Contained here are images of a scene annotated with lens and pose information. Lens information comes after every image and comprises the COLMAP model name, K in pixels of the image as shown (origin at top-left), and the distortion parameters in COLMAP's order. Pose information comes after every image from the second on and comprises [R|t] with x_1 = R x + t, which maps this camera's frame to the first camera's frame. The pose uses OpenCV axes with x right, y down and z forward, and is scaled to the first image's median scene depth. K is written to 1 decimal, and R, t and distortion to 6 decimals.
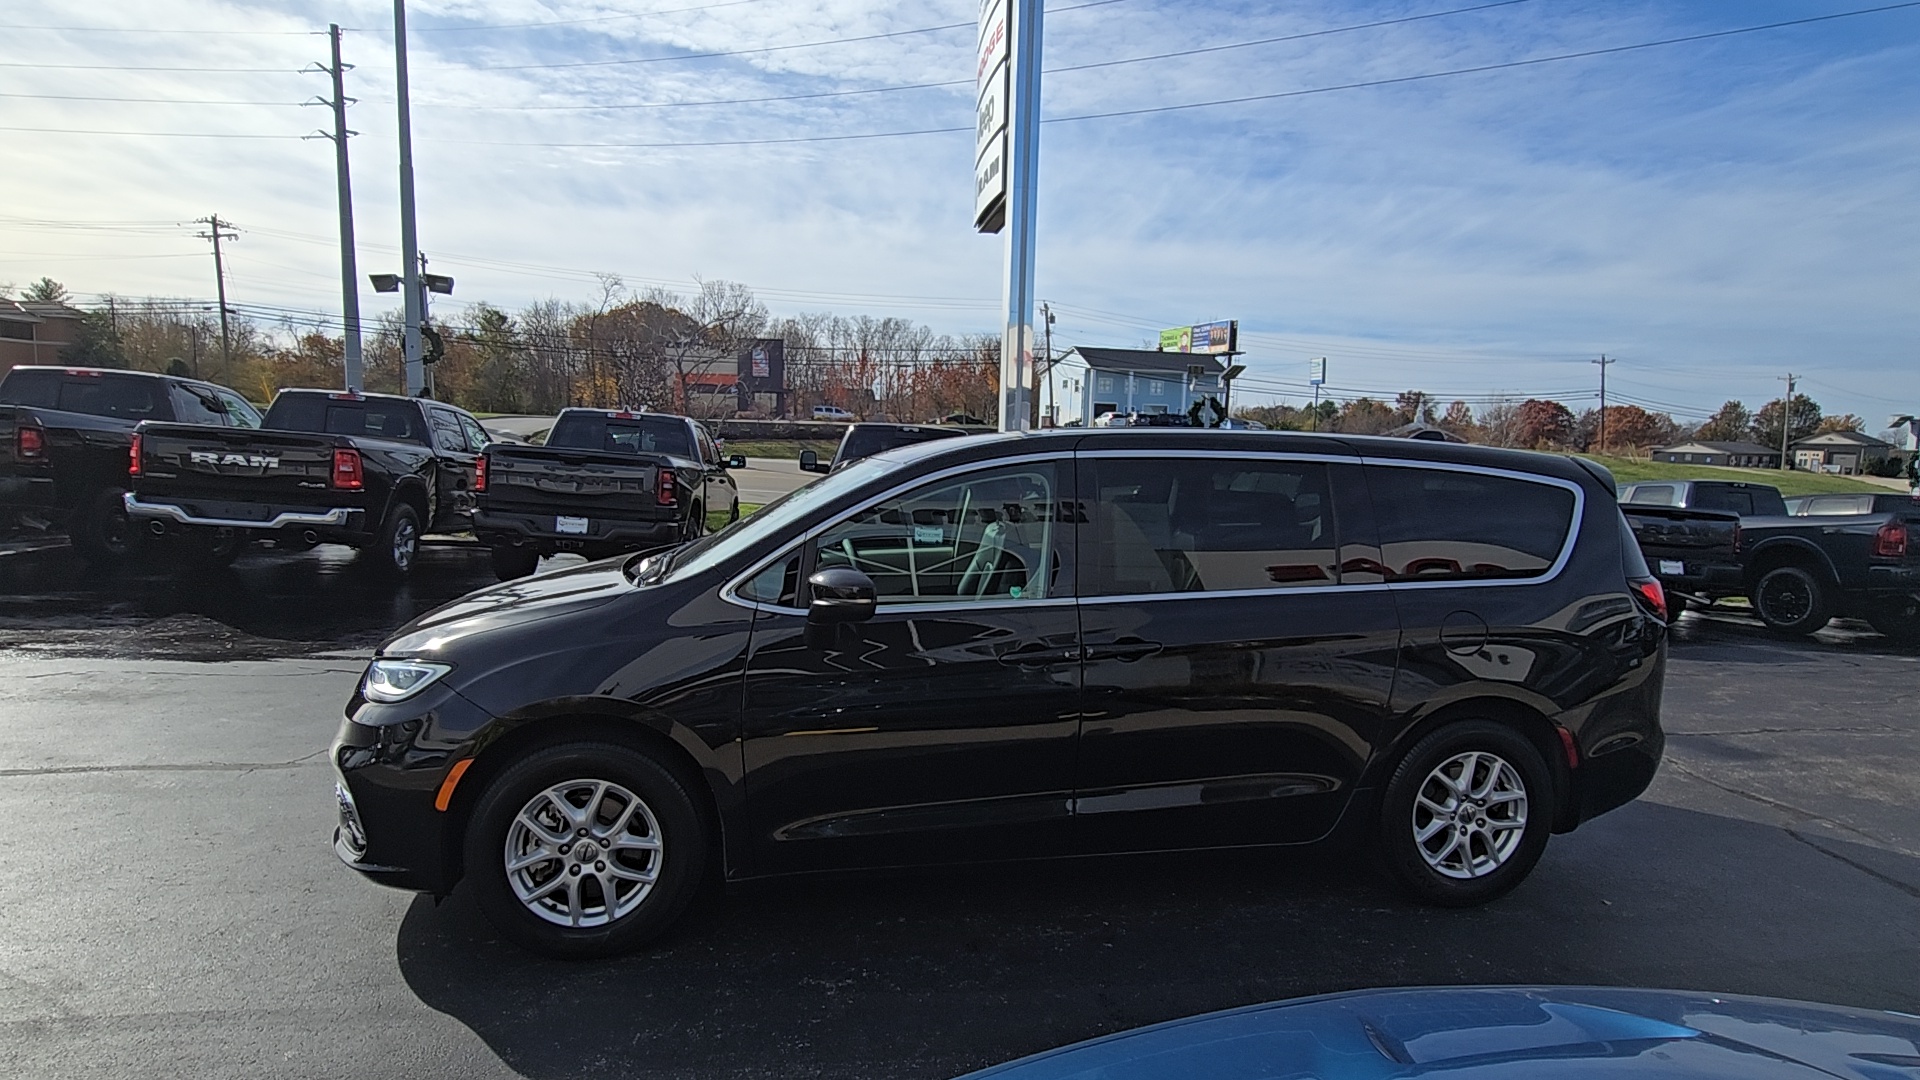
lens RADIAL K [[969.7, 0, 953.2], [0, 969.7, 554.7], [0, 0, 1]] dist [0.000178, 0.000042]
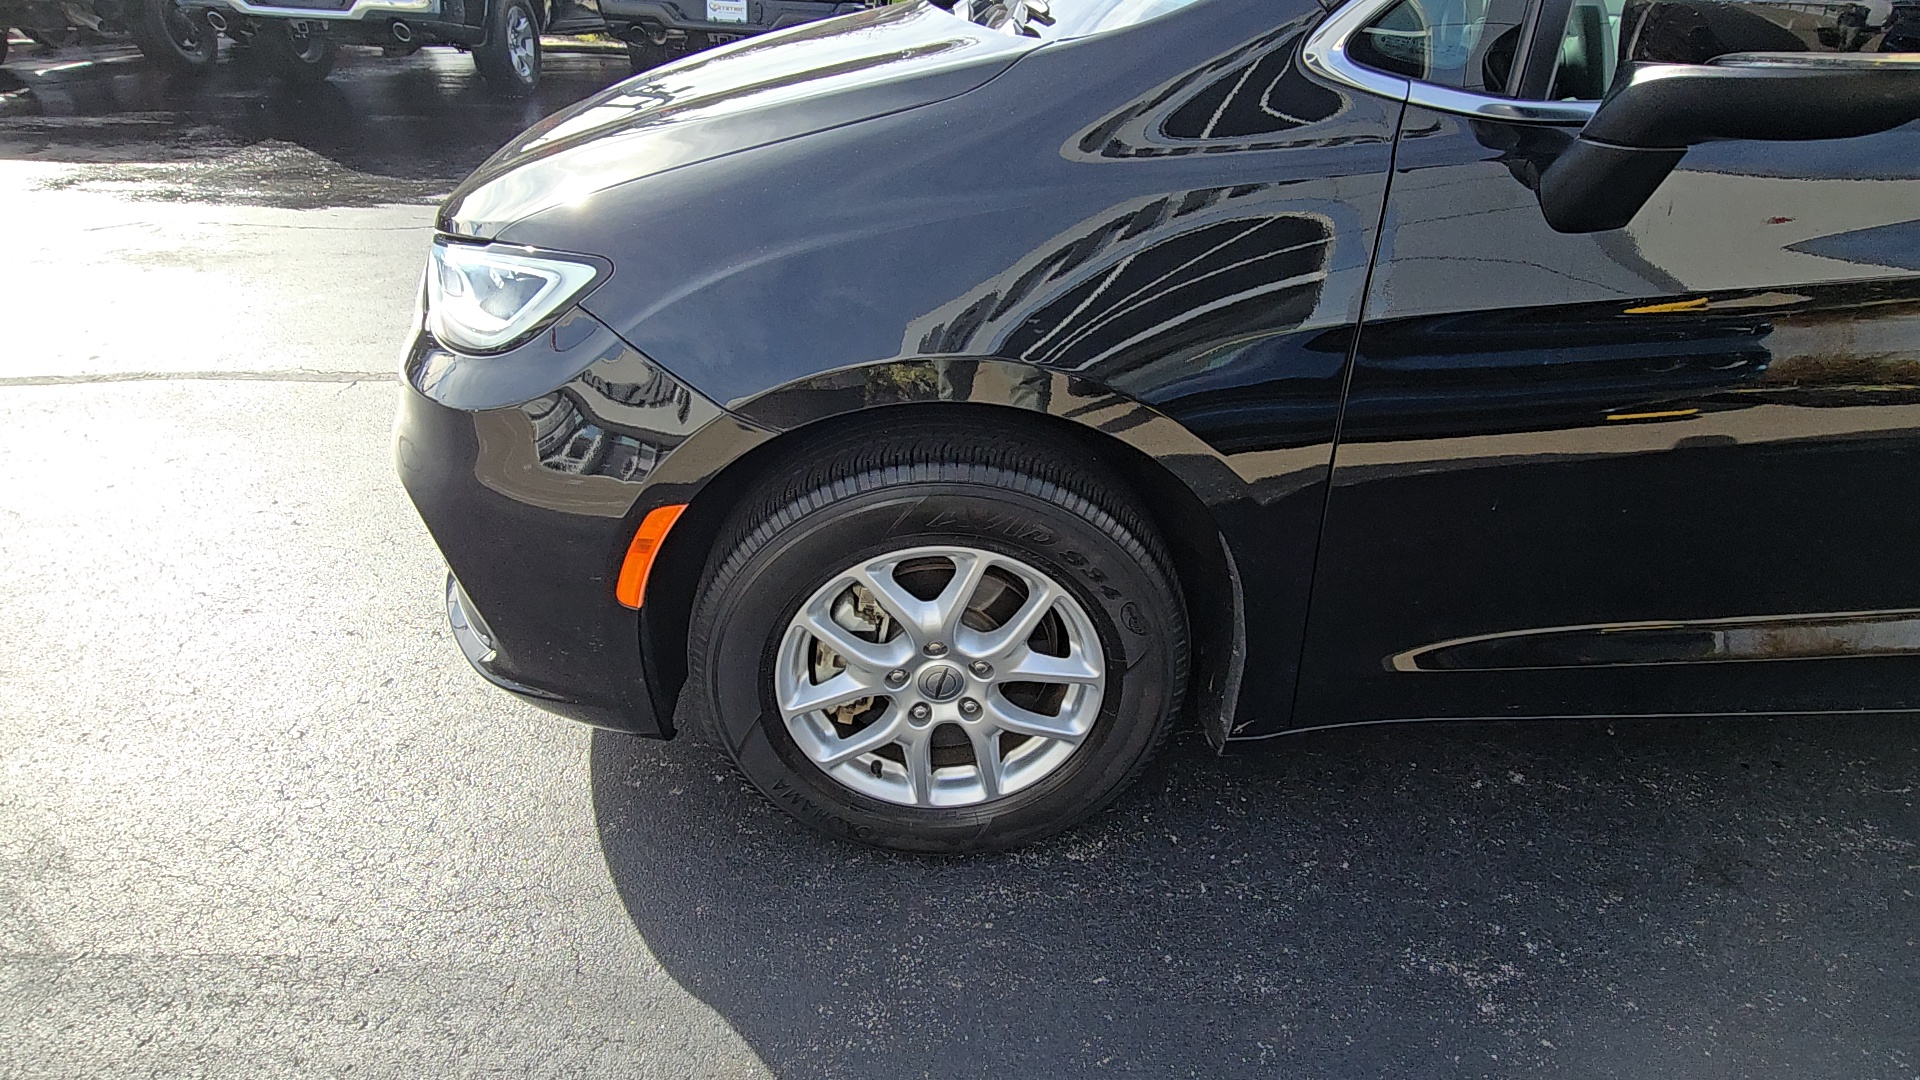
lens RADIAL K [[963.1, 0, 952.6], [0, 963.1, 543.3], [0, 0, 1]] dist [0.003798, -0.001000]
pose [[0.988982, 0.053997, -0.137839, -0.310999], [0.011944, 0.898963, 0.437861, 0.045774], [0.147556, -0.434683, 0.888413, 0.617236]]
